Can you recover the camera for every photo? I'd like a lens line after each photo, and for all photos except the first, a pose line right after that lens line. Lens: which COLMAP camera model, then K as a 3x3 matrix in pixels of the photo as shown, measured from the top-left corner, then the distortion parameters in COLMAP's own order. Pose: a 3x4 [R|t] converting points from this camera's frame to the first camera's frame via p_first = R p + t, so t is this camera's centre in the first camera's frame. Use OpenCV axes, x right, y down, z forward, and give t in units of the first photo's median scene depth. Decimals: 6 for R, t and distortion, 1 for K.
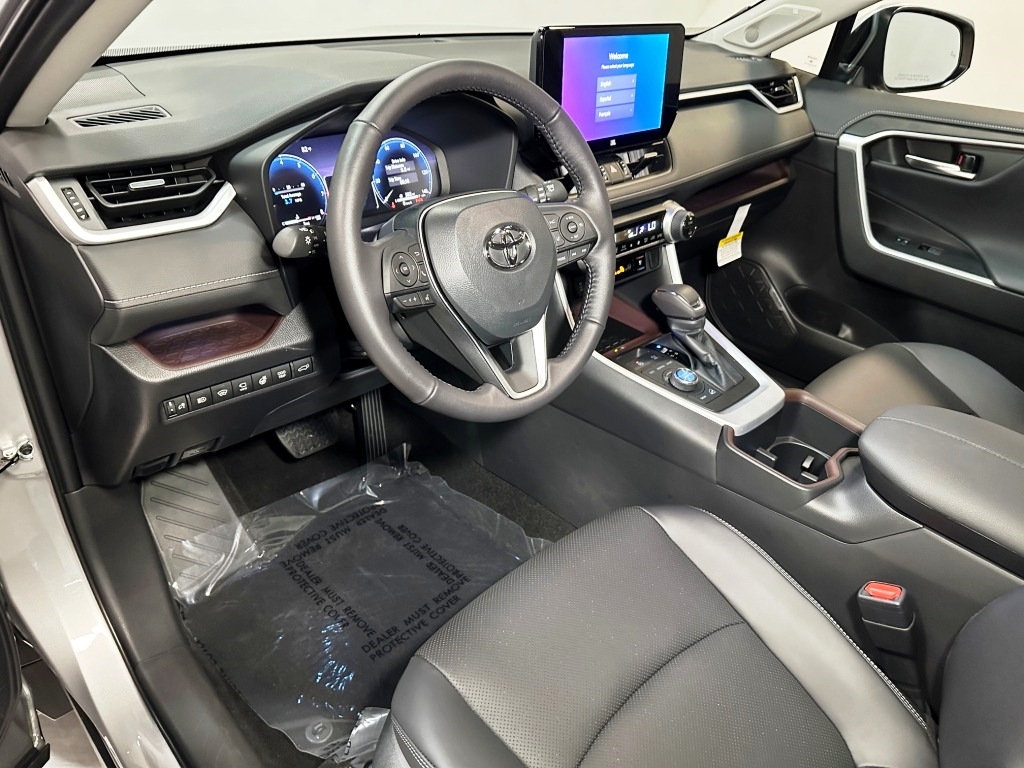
lens RADIAL K [[726.0, 0, 512.0], [0, 726.0, 384.0], [0, 0, 1]] dist [0.107841, -0.161034]
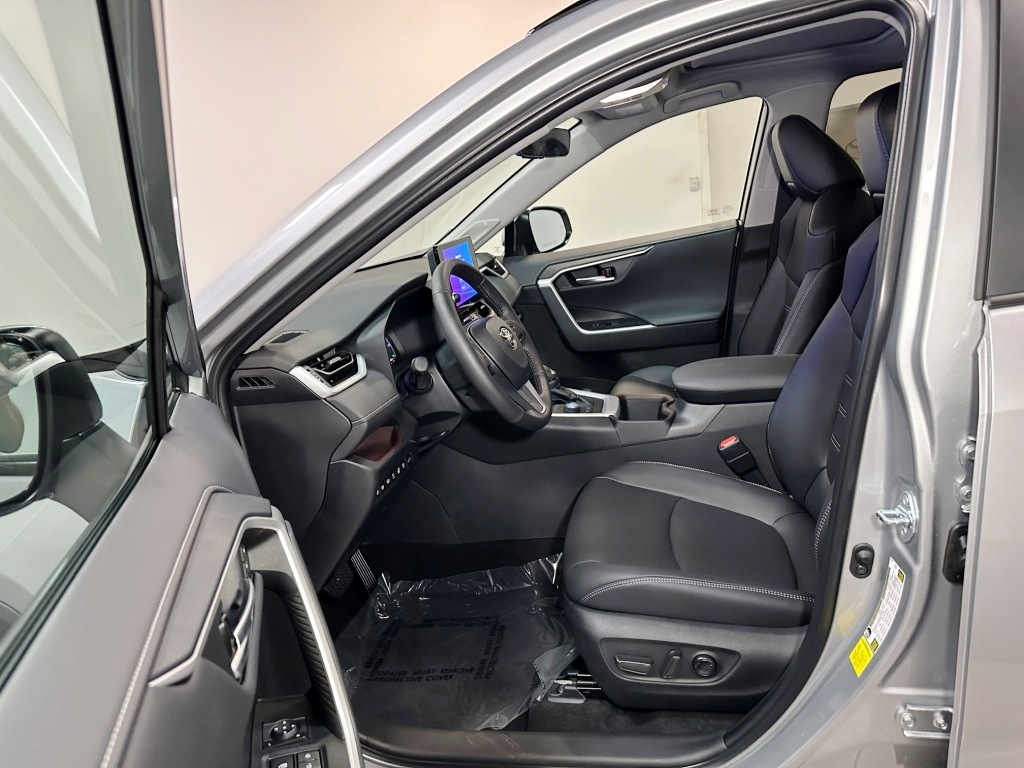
lens RADIAL K [[726.0, 0, 512.0], [0, 726.0, 384.0], [0, 0, 1]] dist [0.107841, -0.161034]
pose [[0.795200, -0.321648, 0.514004, -0.694155], [0.466440, 0.866123, -0.179621, 0.176179], [-0.387416, 0.382587, 0.838771, -0.357037]]
